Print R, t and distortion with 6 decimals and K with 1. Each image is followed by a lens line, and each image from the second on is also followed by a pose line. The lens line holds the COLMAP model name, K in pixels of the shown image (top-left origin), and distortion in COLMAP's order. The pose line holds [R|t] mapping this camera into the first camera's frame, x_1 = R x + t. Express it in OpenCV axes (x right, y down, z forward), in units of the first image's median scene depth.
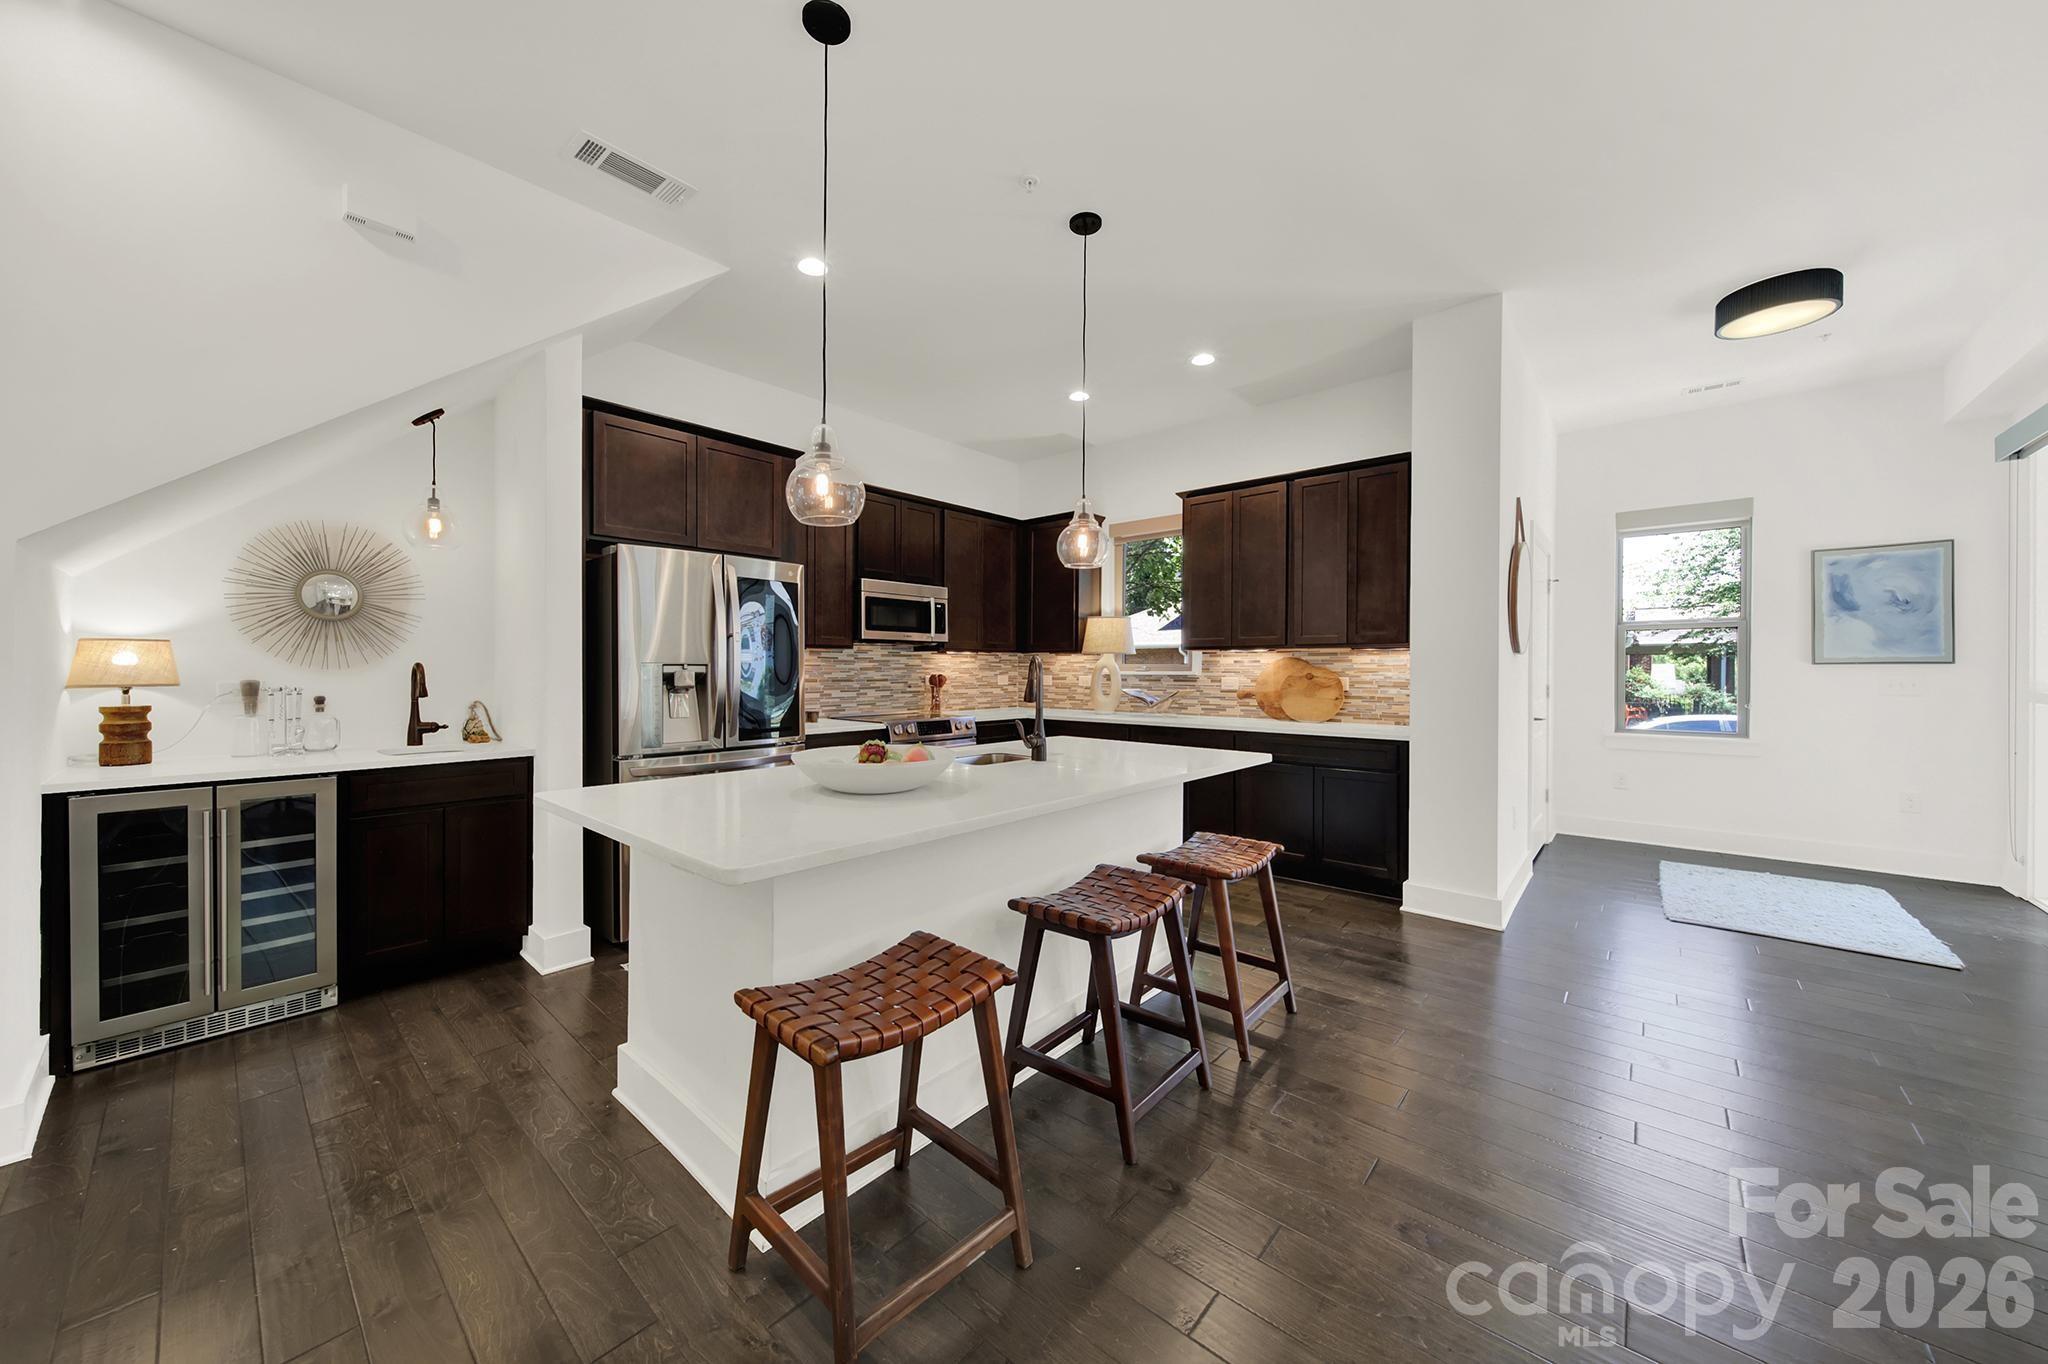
lens RADIAL K [[720.6, 0, 980.4], [0, 720.6, 676.4], [0, 0, 1]] dist [0.000449, -0.000145]
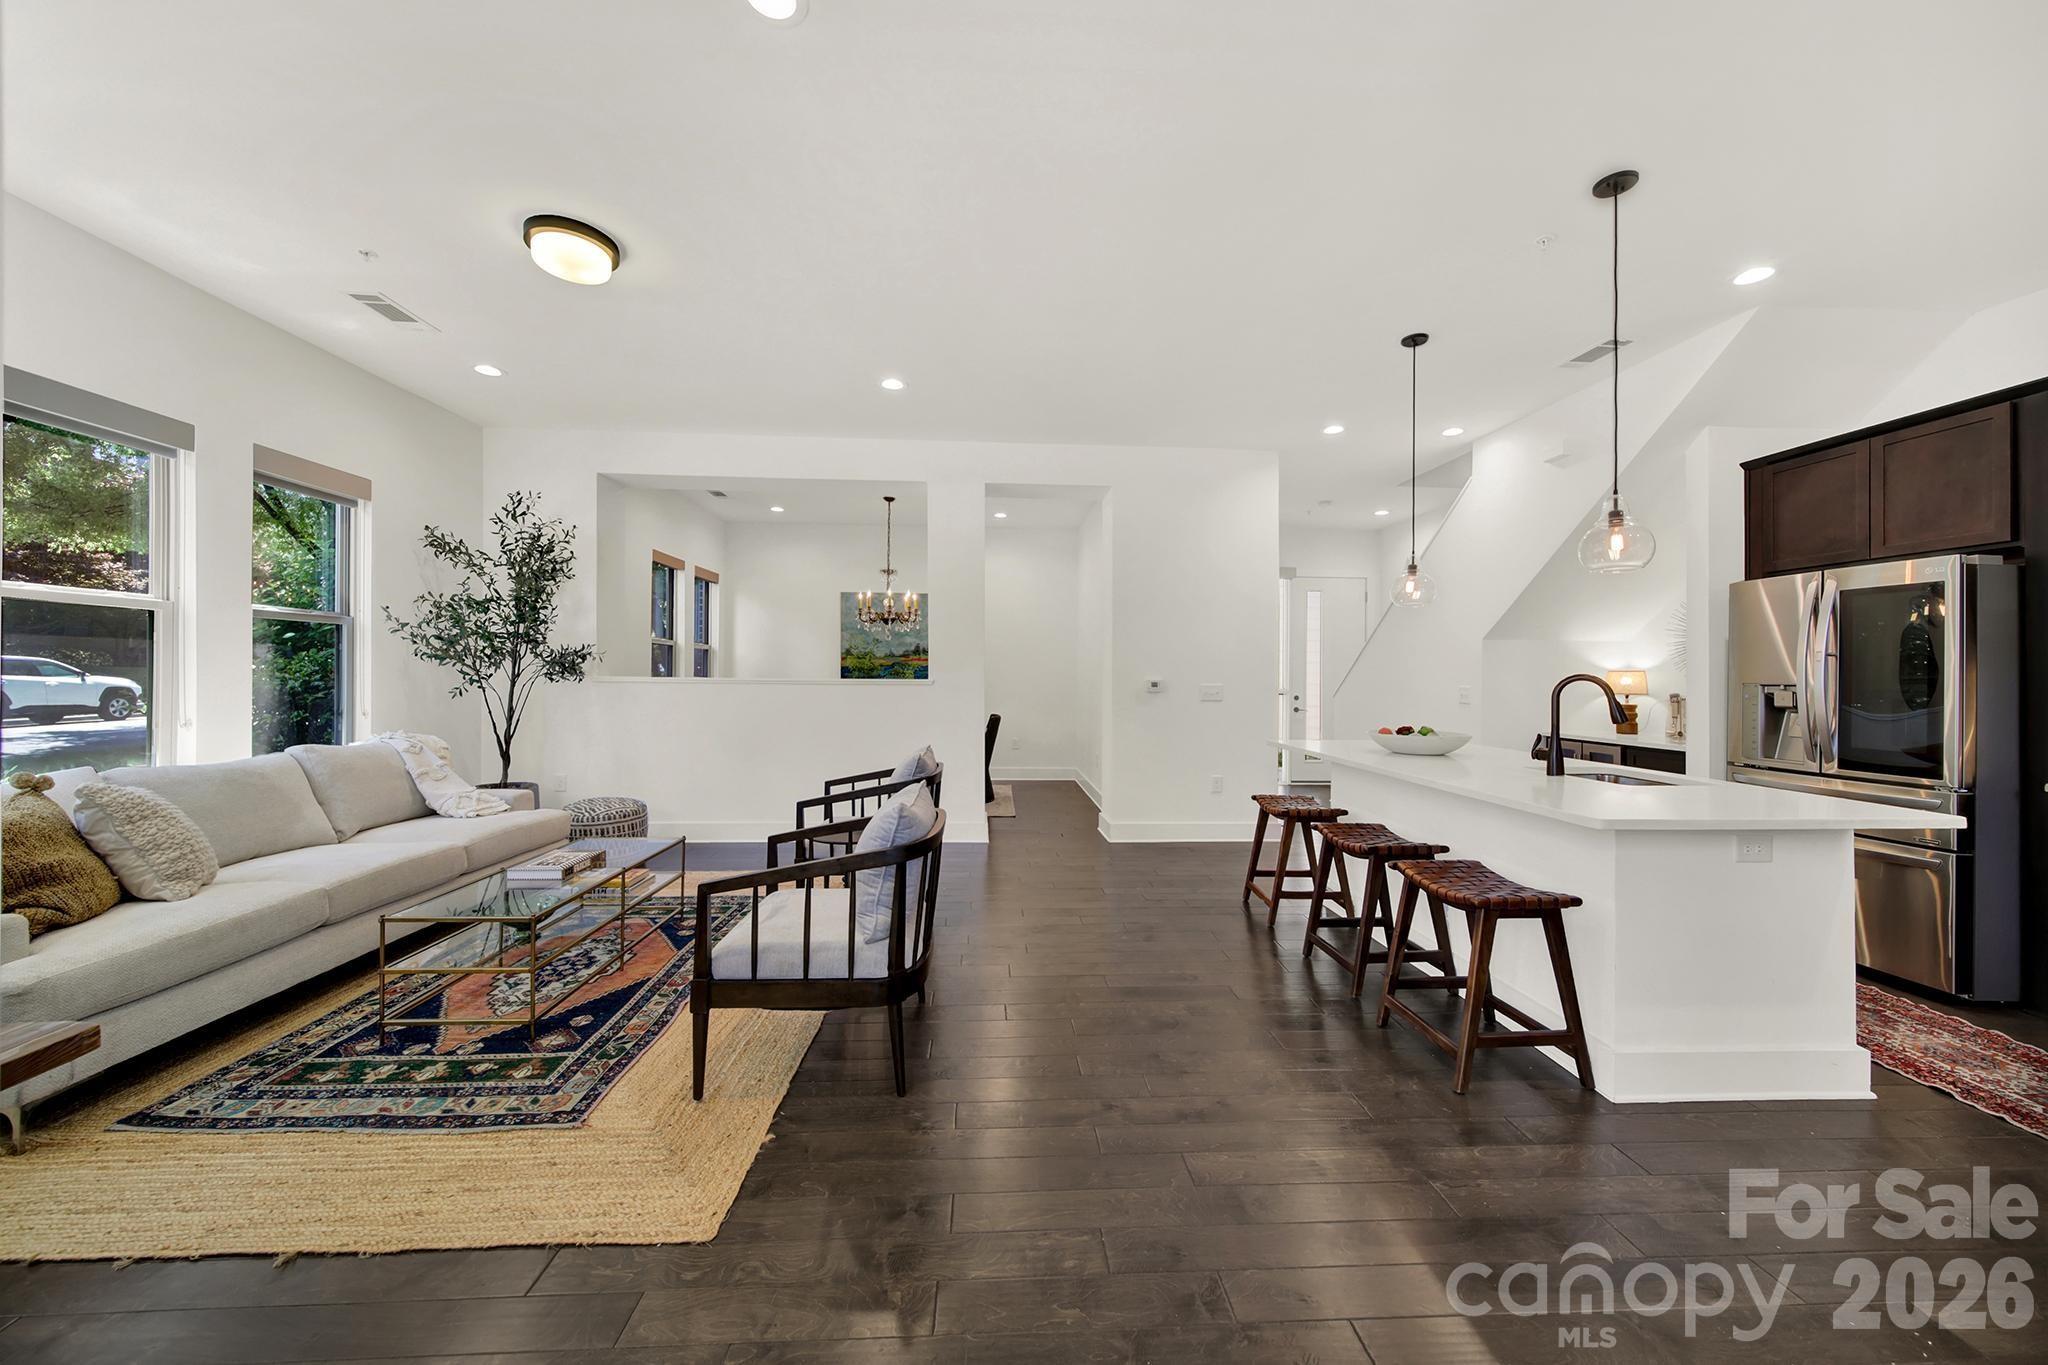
lens RADIAL K [[756.3, 0, 1003.6], [0, 756.3, 669.1], [0, 0, 1]] dist [0.022979, -0.011809]
pose [[-0.702411, -0.017363, -0.711559, 0.910638], [-0.023161, 0.999731, -0.001532, -0.008991], [0.711394, 0.015404, -0.702624, 0.767602]]
